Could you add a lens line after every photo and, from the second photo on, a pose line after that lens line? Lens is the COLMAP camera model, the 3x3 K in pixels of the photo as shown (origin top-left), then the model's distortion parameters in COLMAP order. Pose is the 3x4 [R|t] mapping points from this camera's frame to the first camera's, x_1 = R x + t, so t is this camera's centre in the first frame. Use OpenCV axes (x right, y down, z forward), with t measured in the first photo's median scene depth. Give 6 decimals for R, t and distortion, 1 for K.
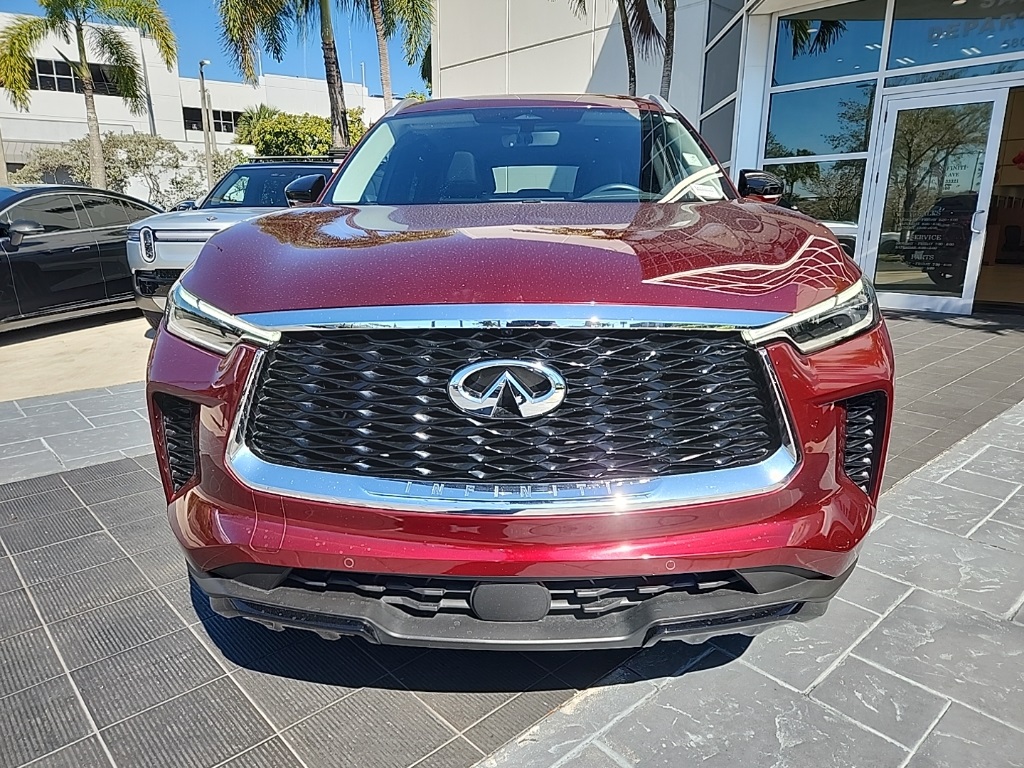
lens RADIAL K [[695.7, 0, 527.9], [0, 695.7, 382.6], [0, 0, 1]] dist [0.052868, -0.034756]
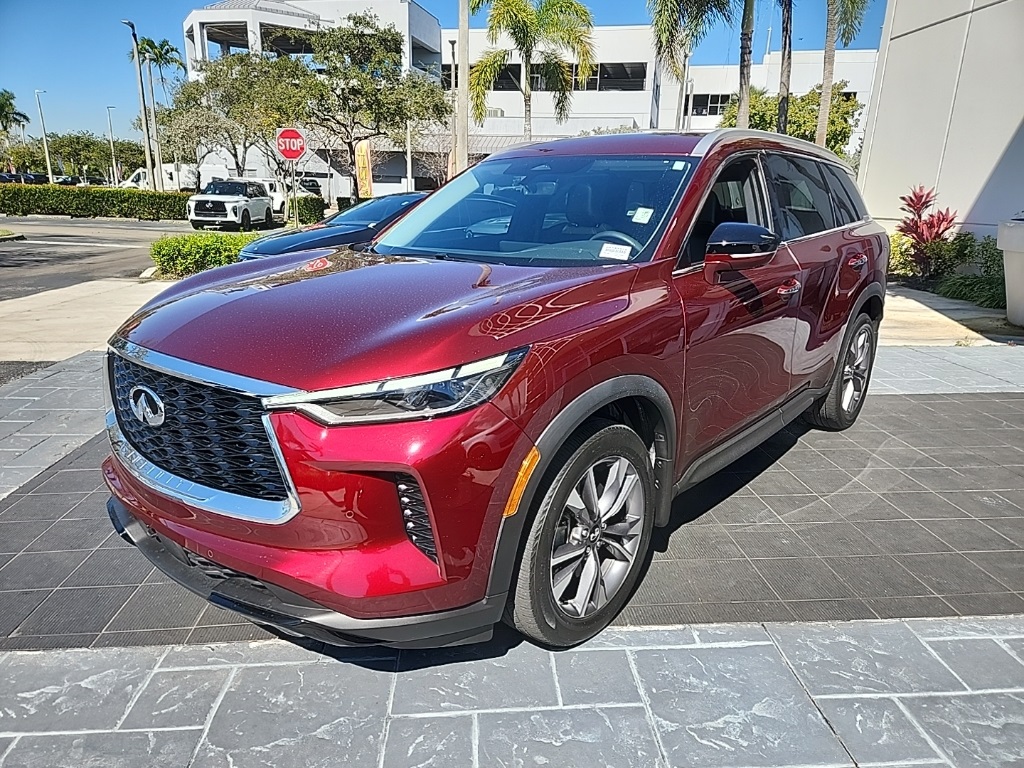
lens RADIAL K [[695.7, 0, 518.9], [0, 695.7, 391.6], [0, 0, 1]] dist [0.052868, -0.034756]
pose [[0.777242, 0.183749, -0.601774, 0.157948], [-0.157865, 0.982765, 0.096187, -0.030878], [0.609076, 0.020238, 0.792853, 0.028257]]
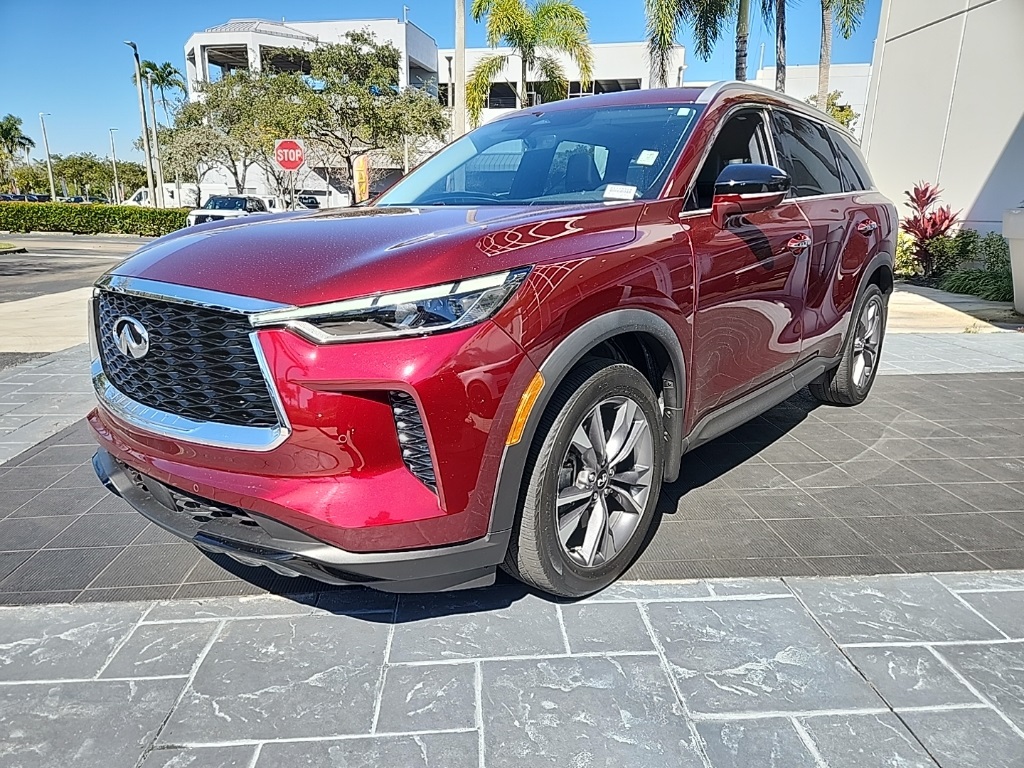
lens RADIAL K [[695.7, 0, 509.5], [0, 695.7, 387.8], [0, 0, 1]] dist [0.052868, -0.034756]
pose [[0.771924, 0.157698, -0.615845, 0.155462], [-0.147805, 0.986717, 0.067401, -0.010825], [0.618293, 0.038996, 0.784979, 0.035022]]
